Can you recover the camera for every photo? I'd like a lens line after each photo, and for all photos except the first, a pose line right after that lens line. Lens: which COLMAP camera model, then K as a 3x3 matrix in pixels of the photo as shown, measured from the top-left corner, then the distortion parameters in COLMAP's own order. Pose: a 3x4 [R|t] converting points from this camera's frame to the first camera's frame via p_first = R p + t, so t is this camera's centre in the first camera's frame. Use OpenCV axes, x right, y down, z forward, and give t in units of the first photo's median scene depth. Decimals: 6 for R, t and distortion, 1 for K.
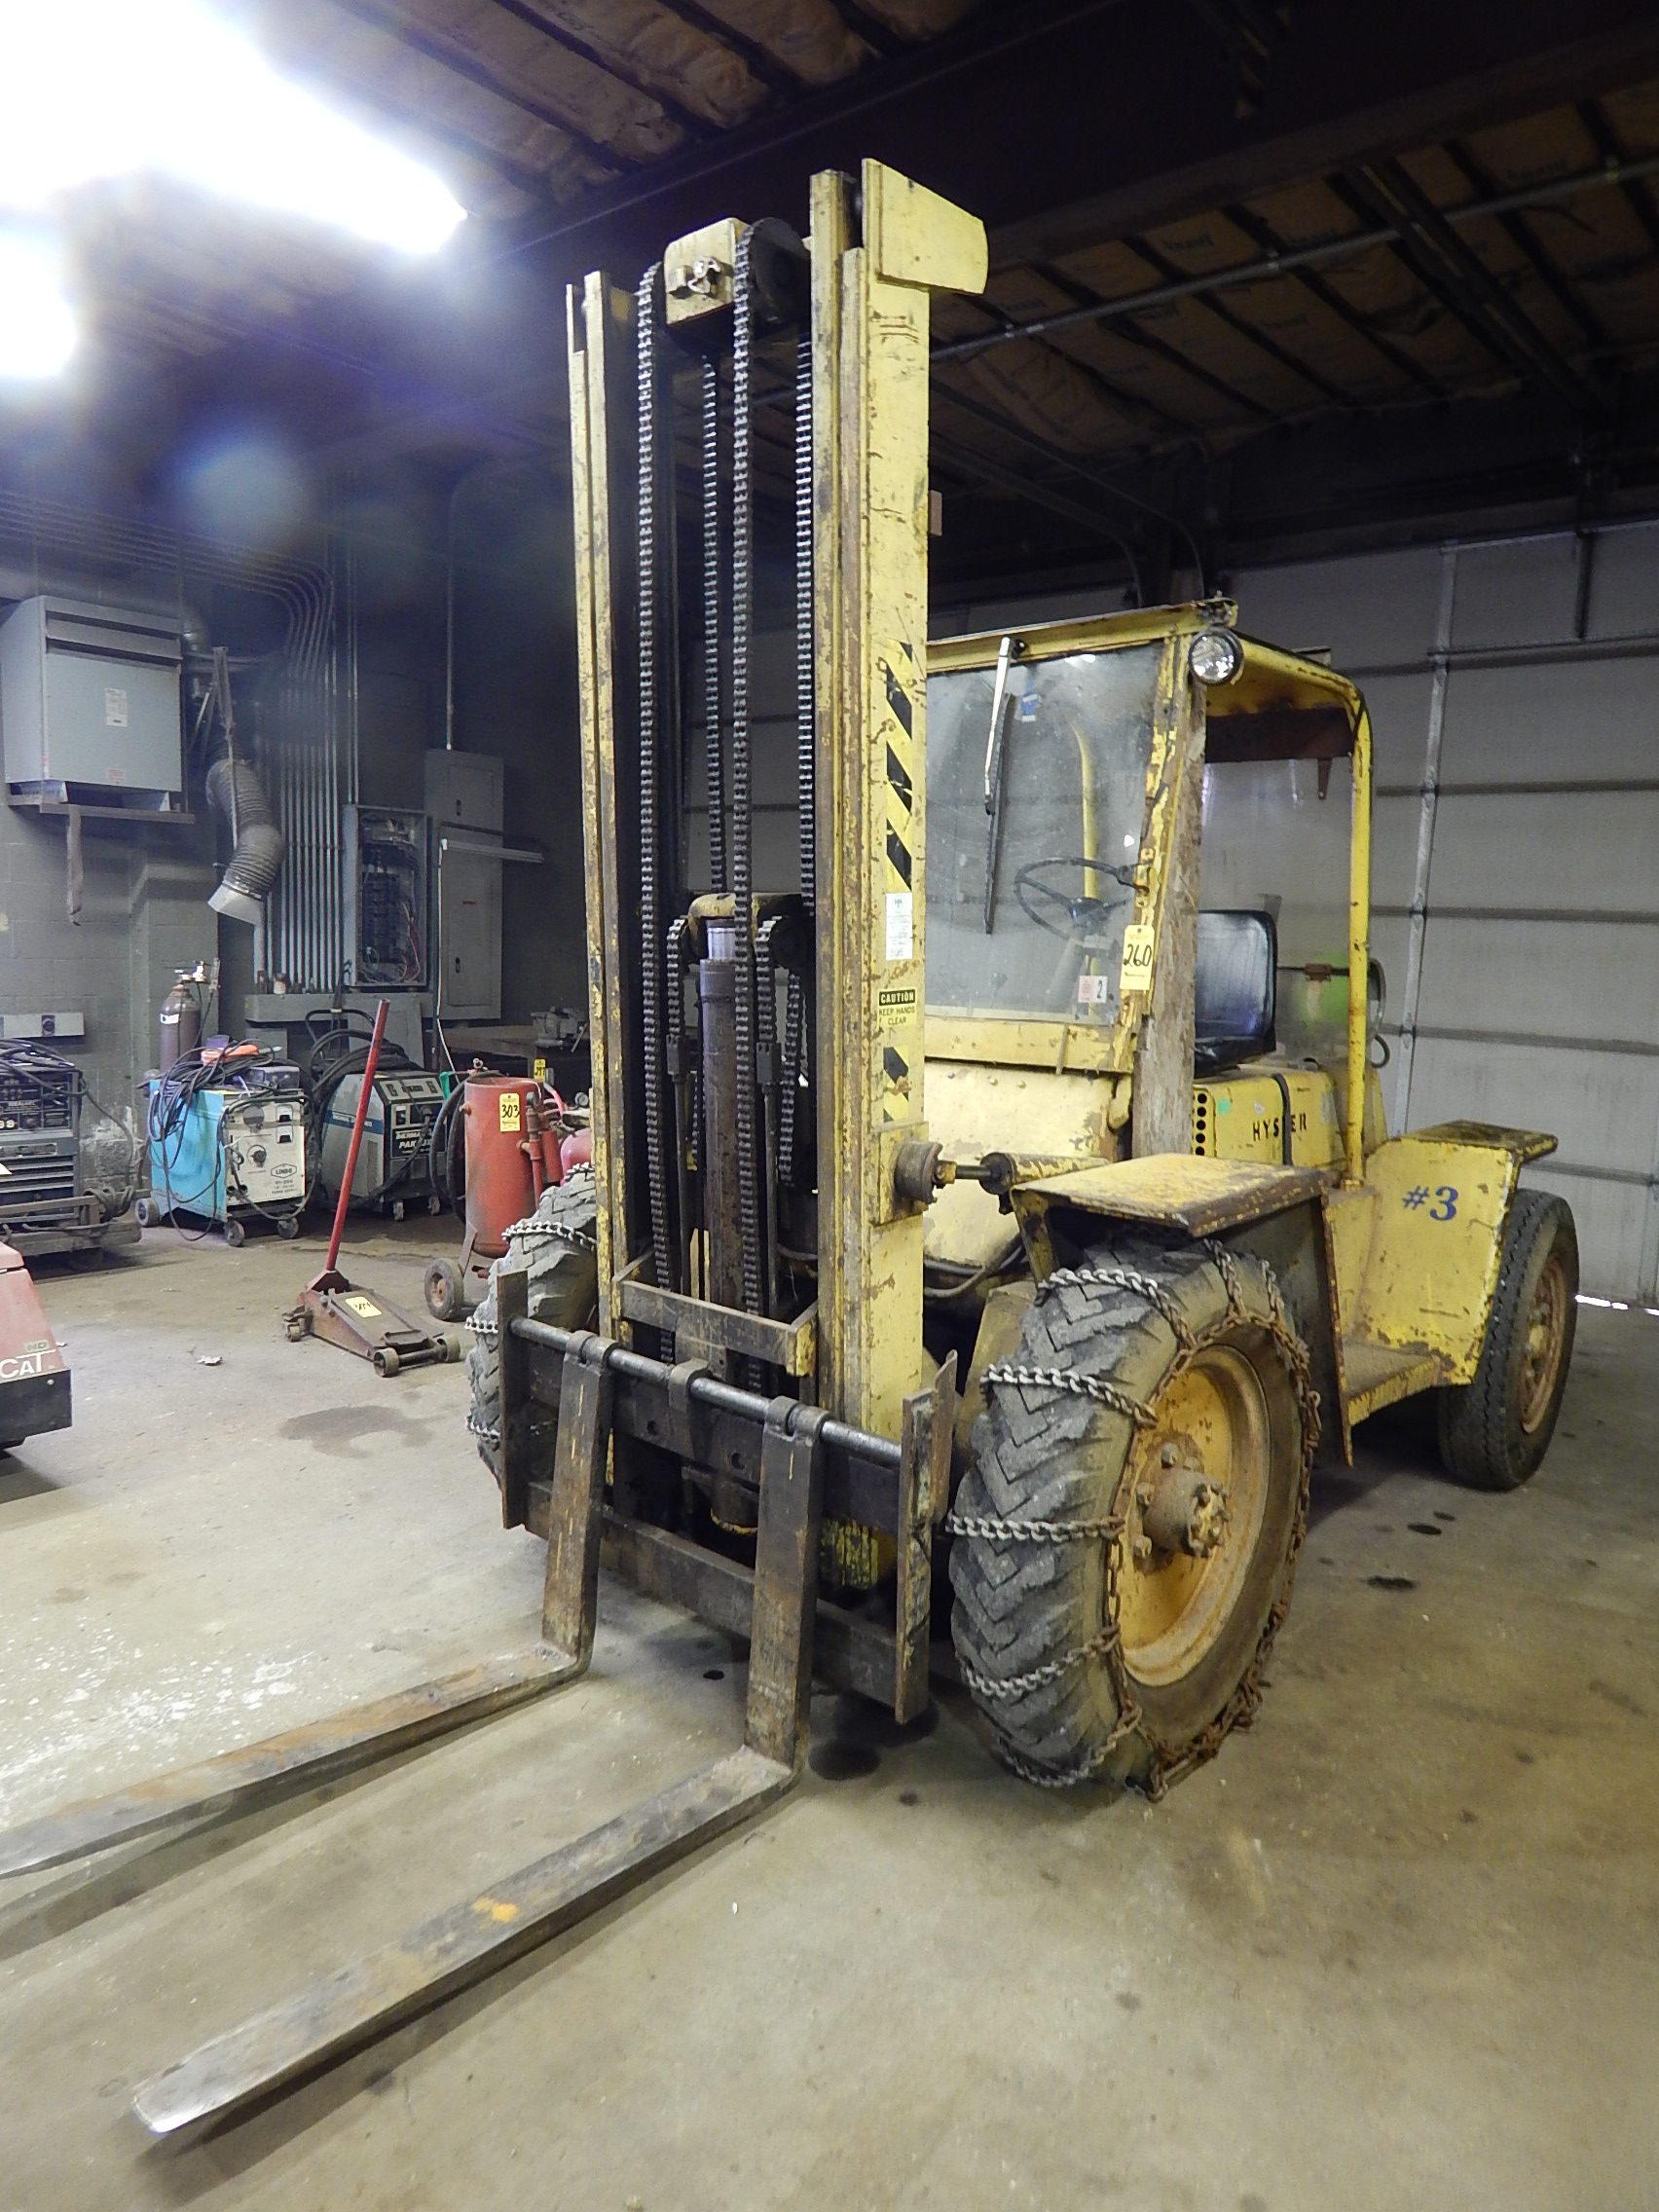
lens RADIAL K [[1448.8, 0, 839.5], [0, 1448.8, 1110.6], [0, 0, 1]] dist [0.002219, -0.008974]
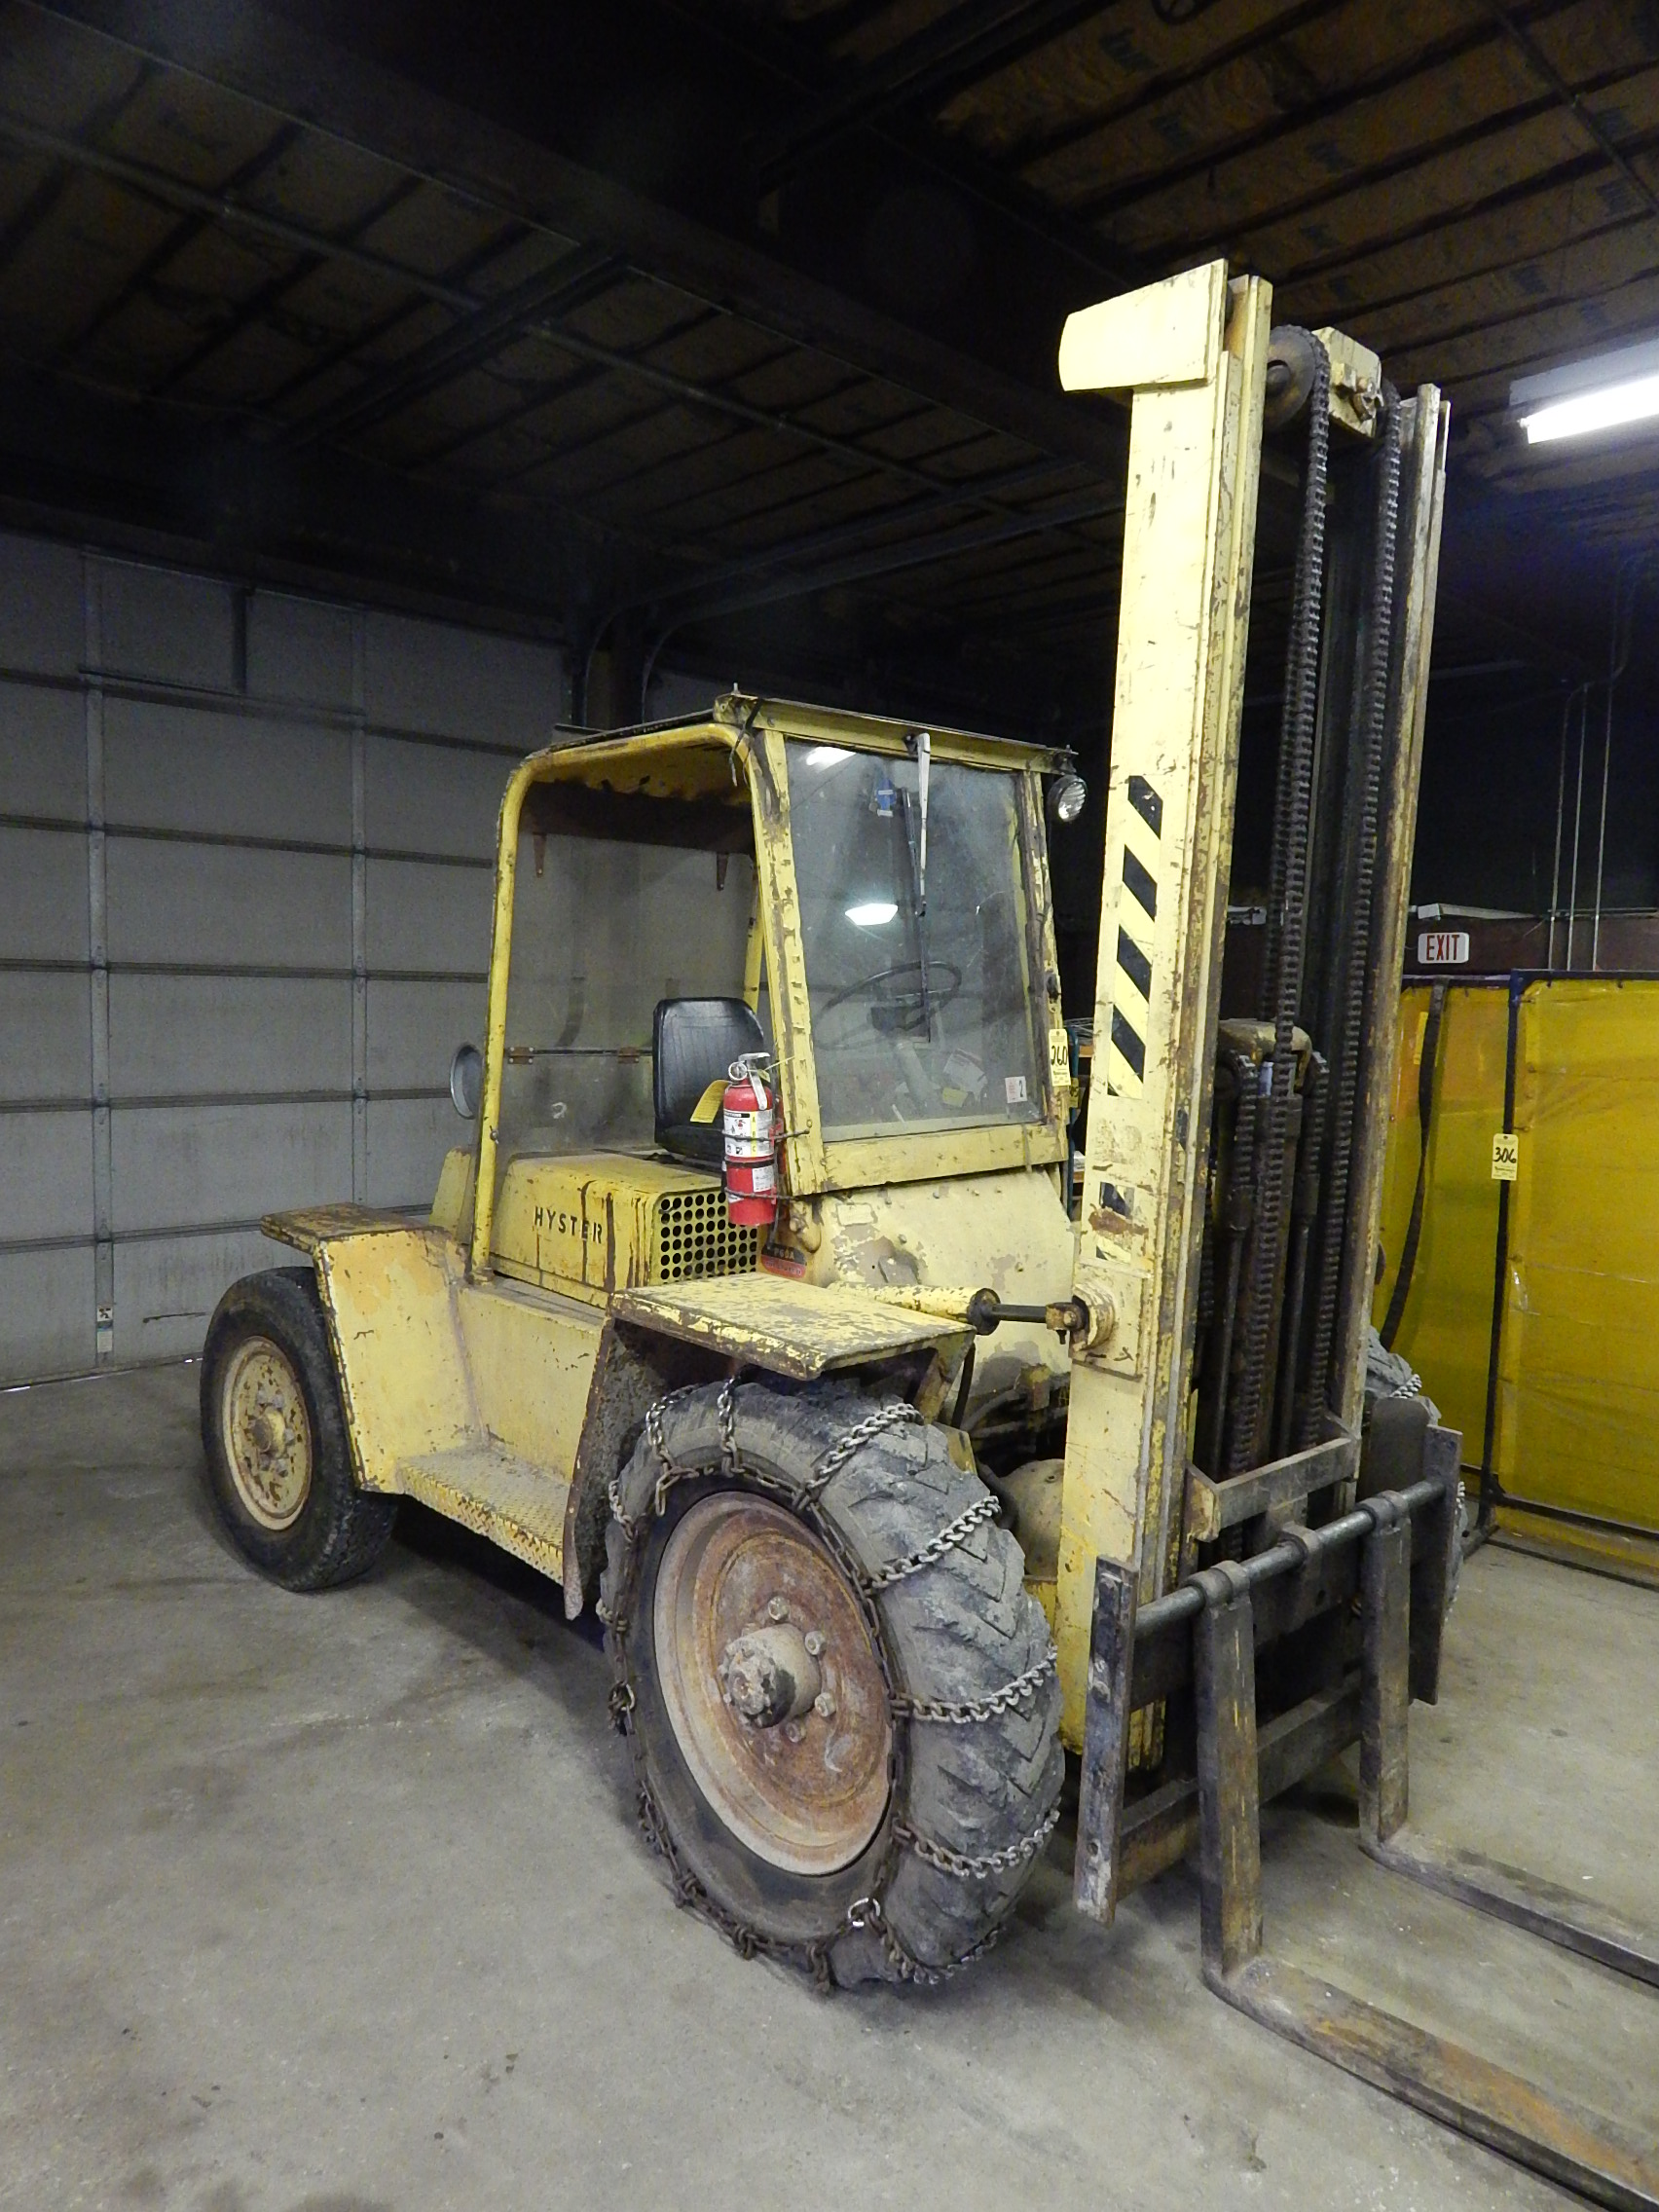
lens RADIAL K [[1448.8, 0, 832.7], [0, 1448.8, 1110.4], [0, 0, 1]] dist [0.002219, -0.008974]
pose [[0.113764, -0.108991, 0.987511, -1.027573], [0.111728, 0.989063, 0.096291, -0.213711], [-0.987206, 0.099378, 0.124697, 1.150433]]
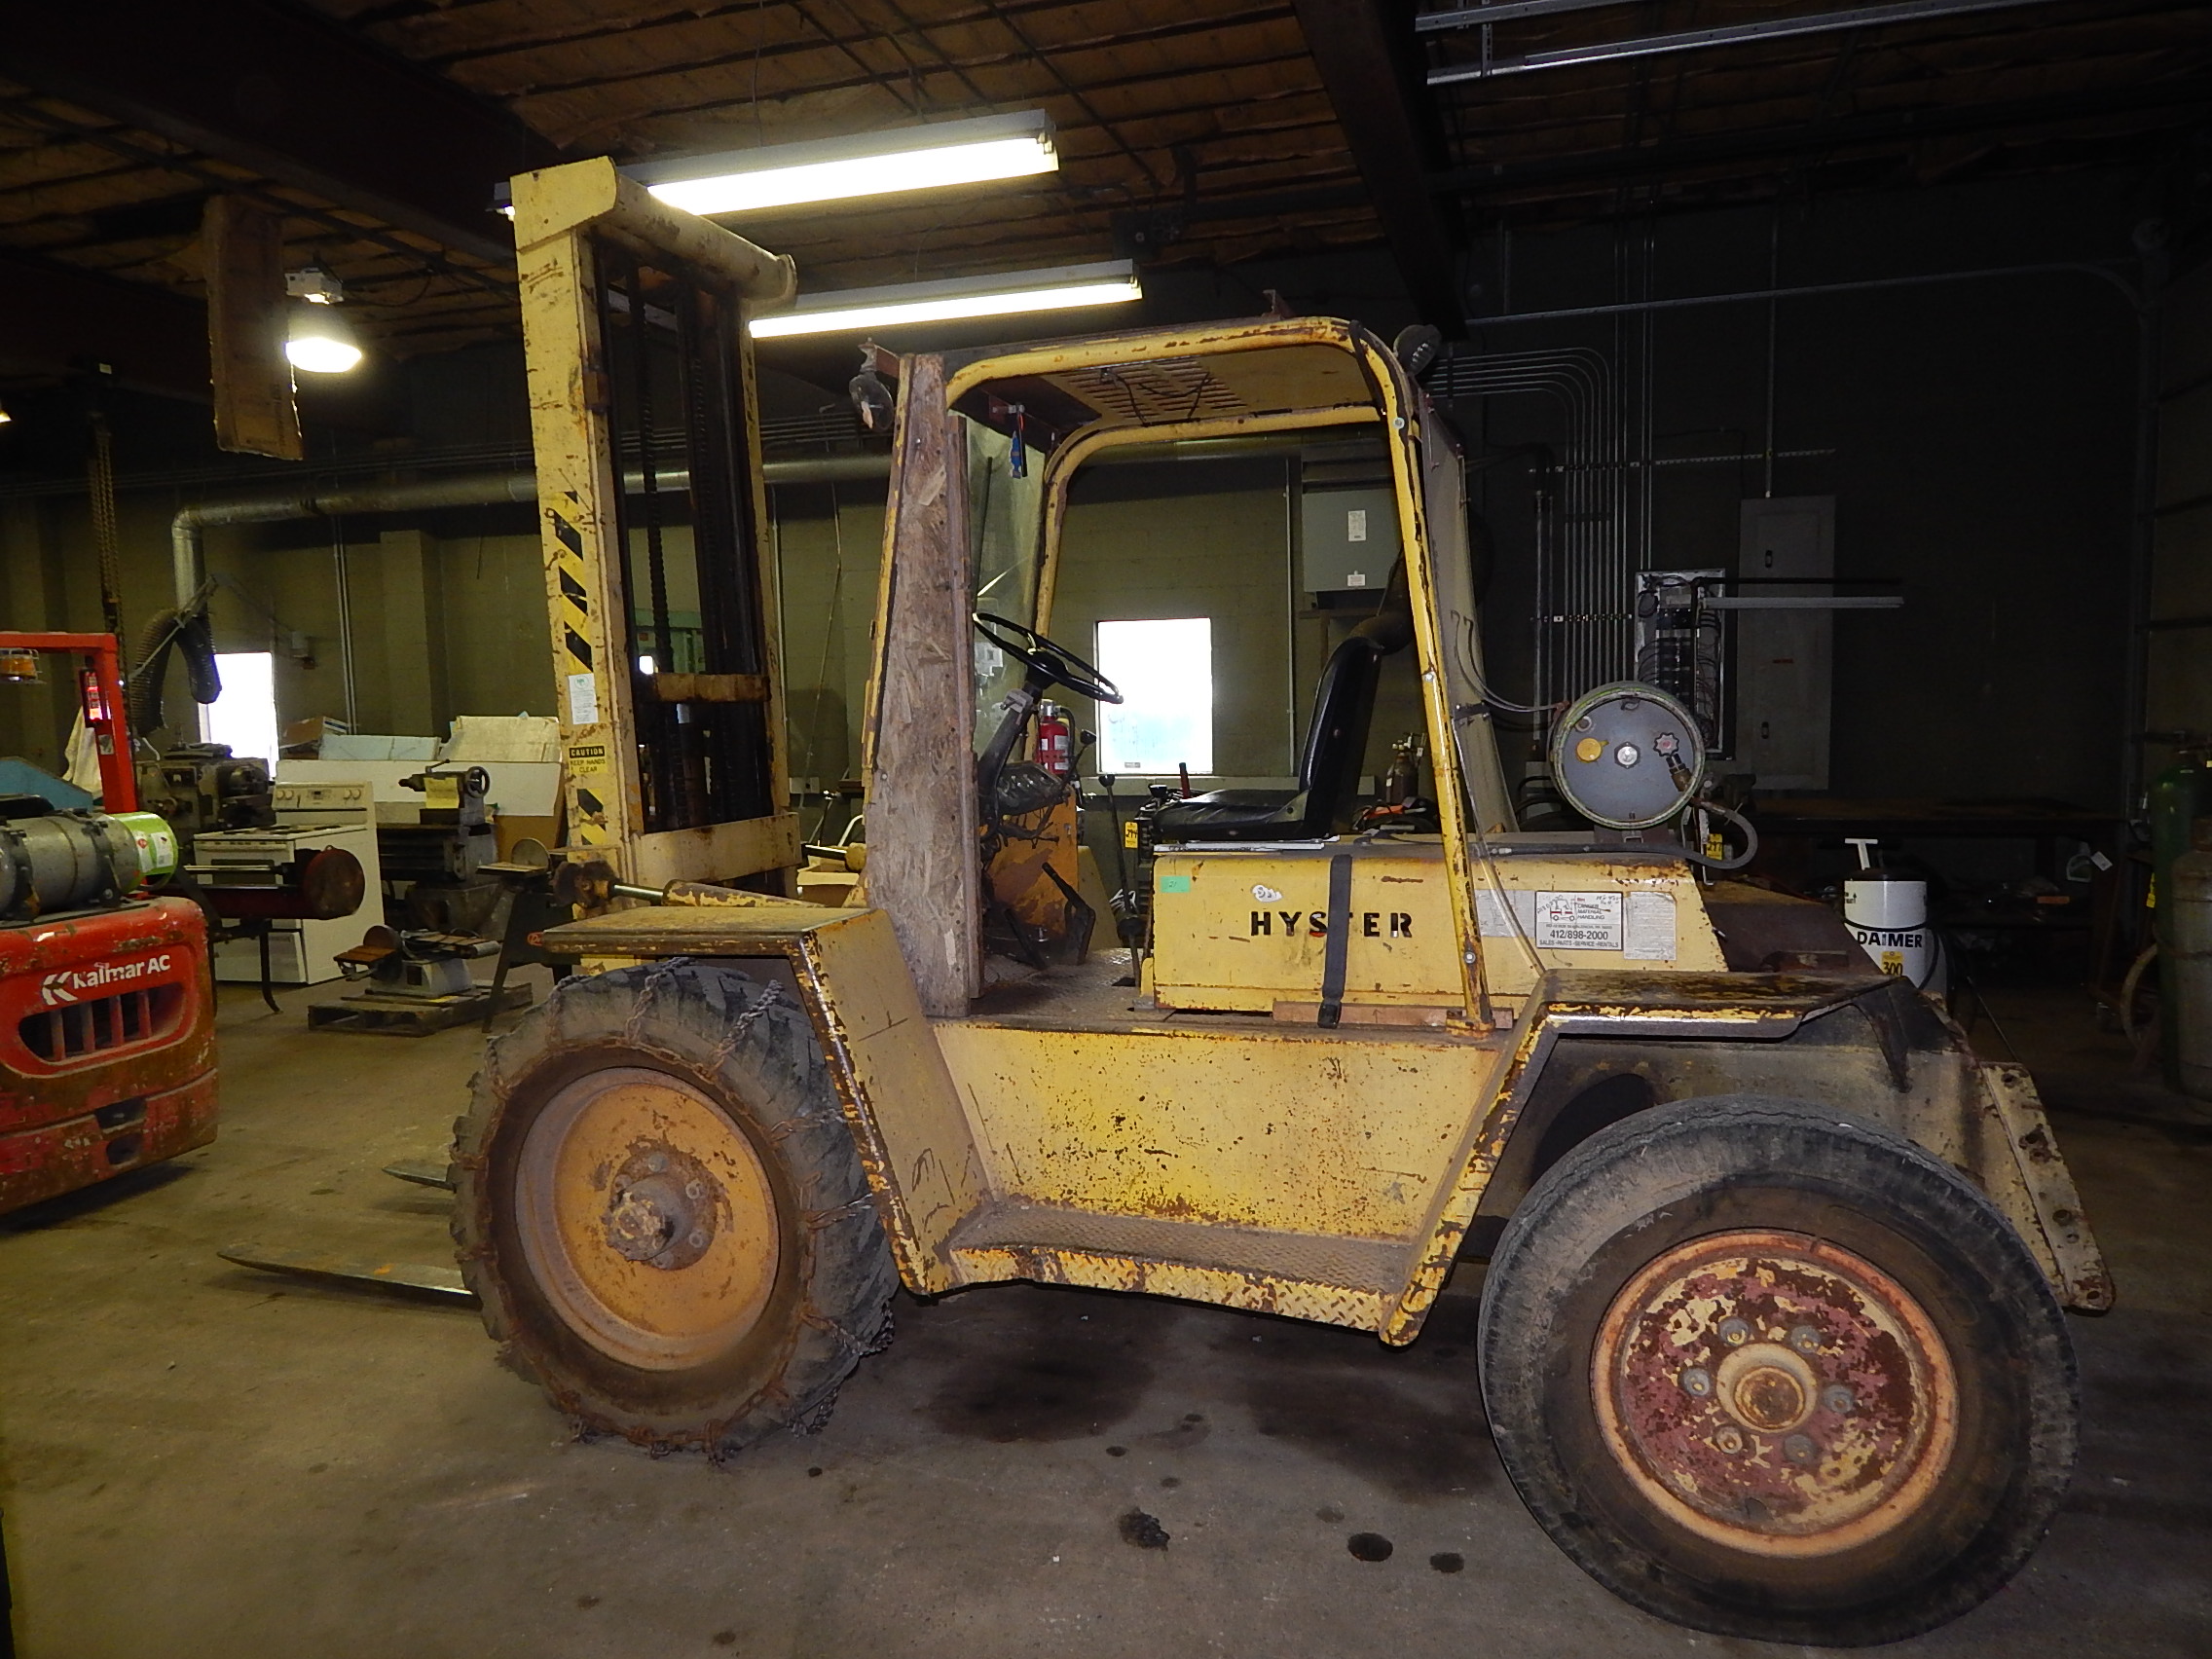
lens RADIAL K [[1448.8, 0, 1119.2], [0, 1448.8, 820.4], [0, 0, 1]] dist [0.002219, -0.008974]
pose [[0.389225, 0.033055, -0.920549, 1.338780], [-0.074601, 0.997204, 0.004265, -0.052496], [0.918117, 0.067014, 0.390603, 0.854455]]
